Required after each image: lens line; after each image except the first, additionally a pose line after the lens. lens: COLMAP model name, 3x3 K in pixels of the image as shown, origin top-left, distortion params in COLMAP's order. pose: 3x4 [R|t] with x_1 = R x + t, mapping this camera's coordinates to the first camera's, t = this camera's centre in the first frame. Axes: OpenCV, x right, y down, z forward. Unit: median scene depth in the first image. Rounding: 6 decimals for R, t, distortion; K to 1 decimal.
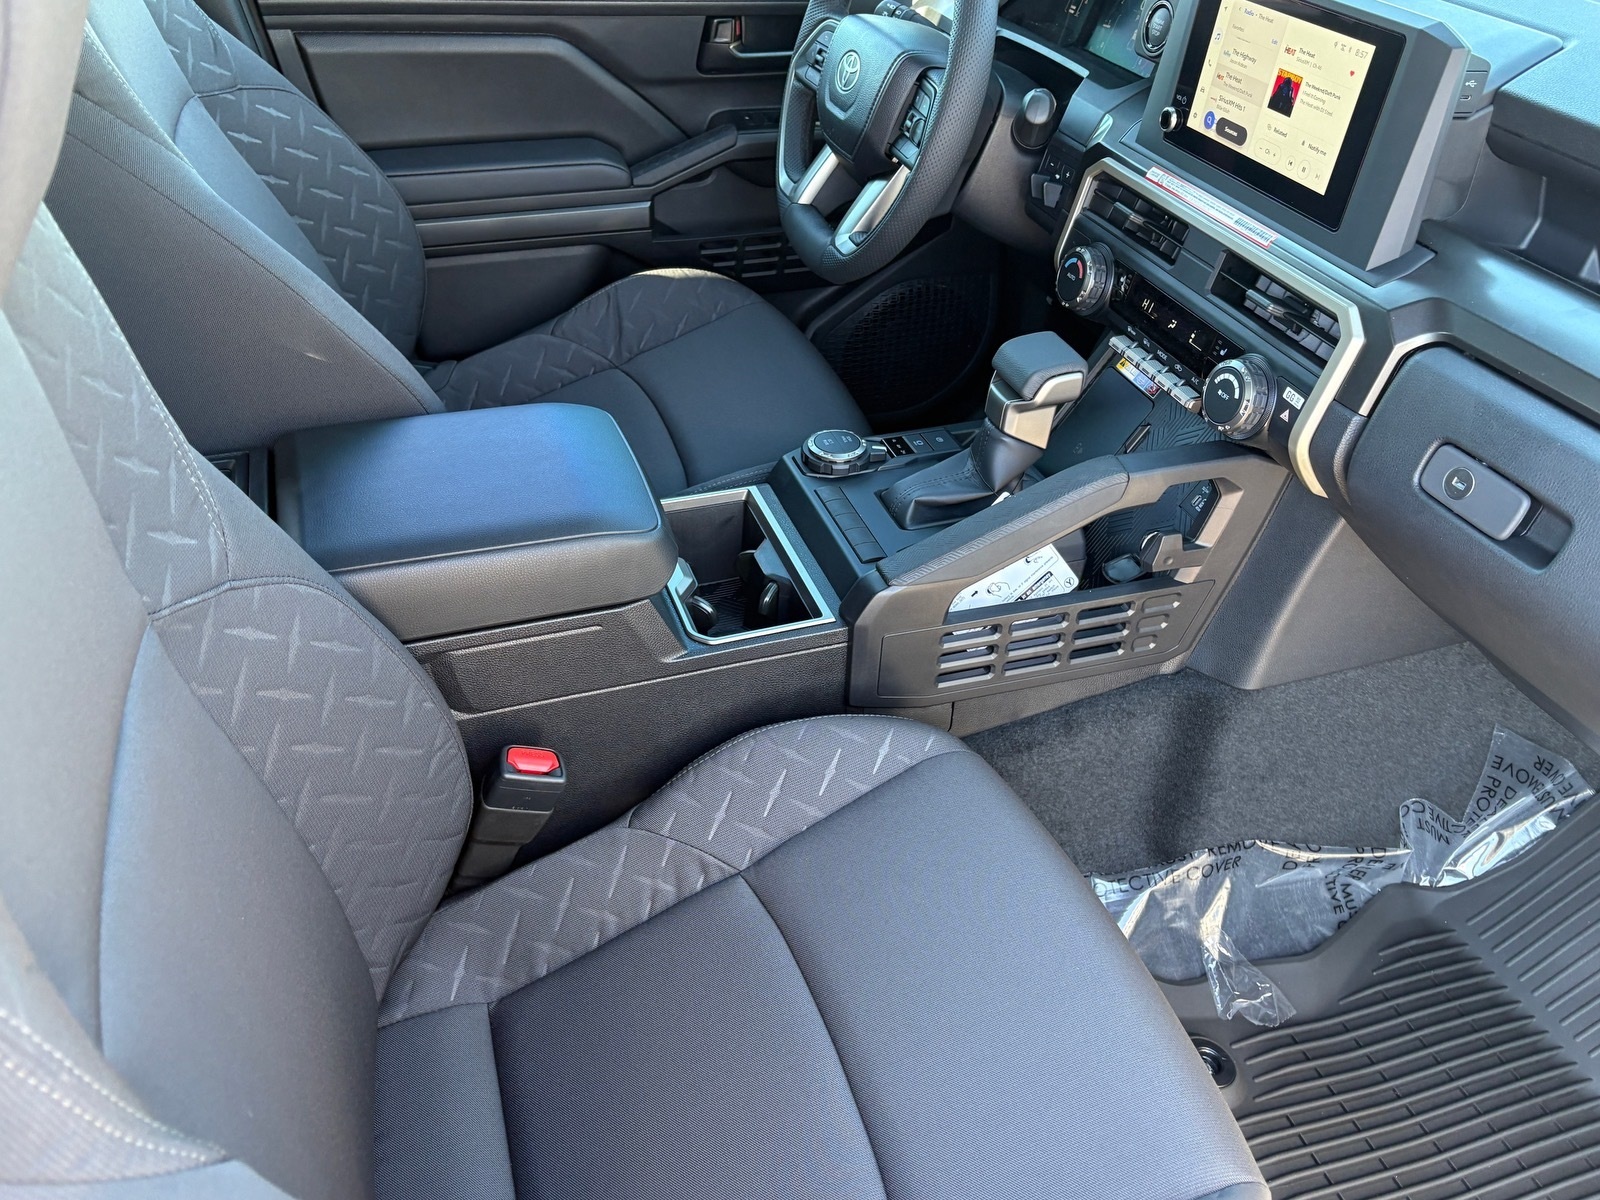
lens RADIAL K [[1282.4, 0, 803.4], [0, 1282.4, 613.4], [0, 0, 1]] dist [-0.055365, 0.090018]
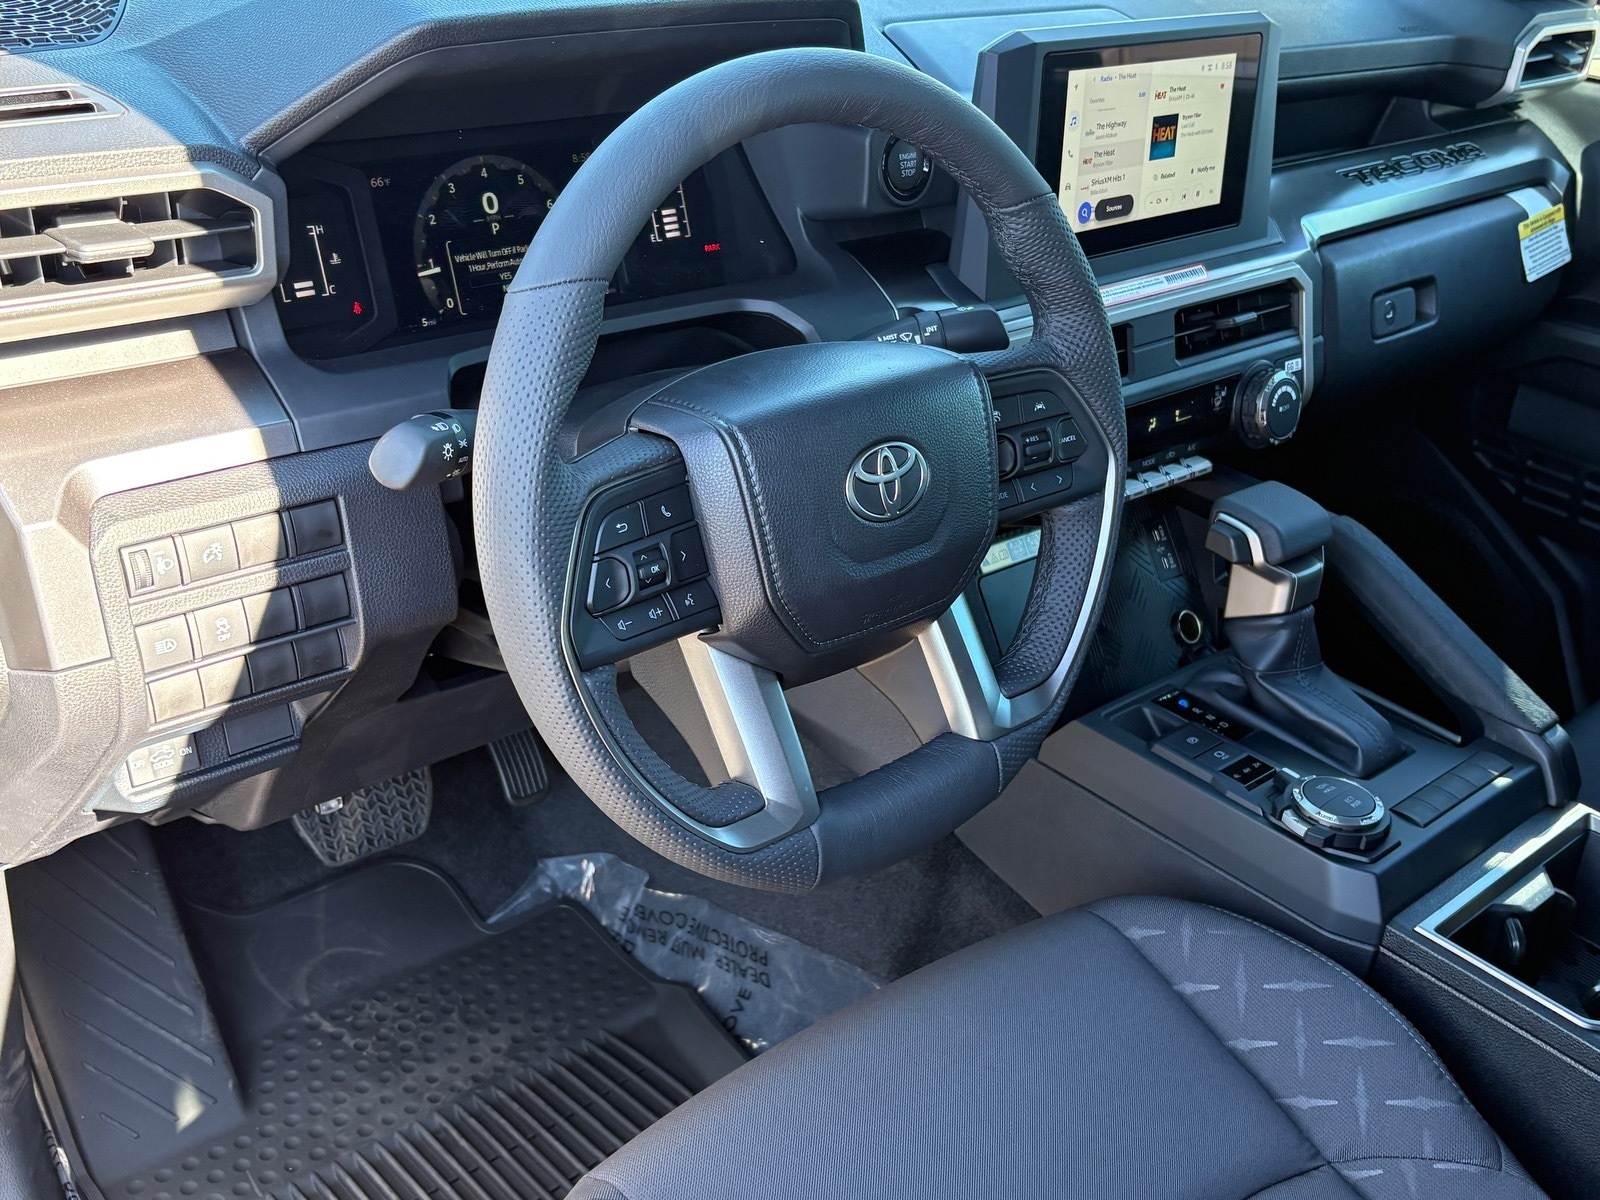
lens RADIAL K [[1692.7, 0, 802.8], [0, 1692.7, 606.5], [0, 0, 1]] dist [0.016946, -0.039334]
pose [[-0.395475, -0.488448, 0.777829, -0.565351], [0.469208, 0.620585, 0.628266, -0.998078], [-0.789584, 0.613427, -0.016242, 1.325150]]
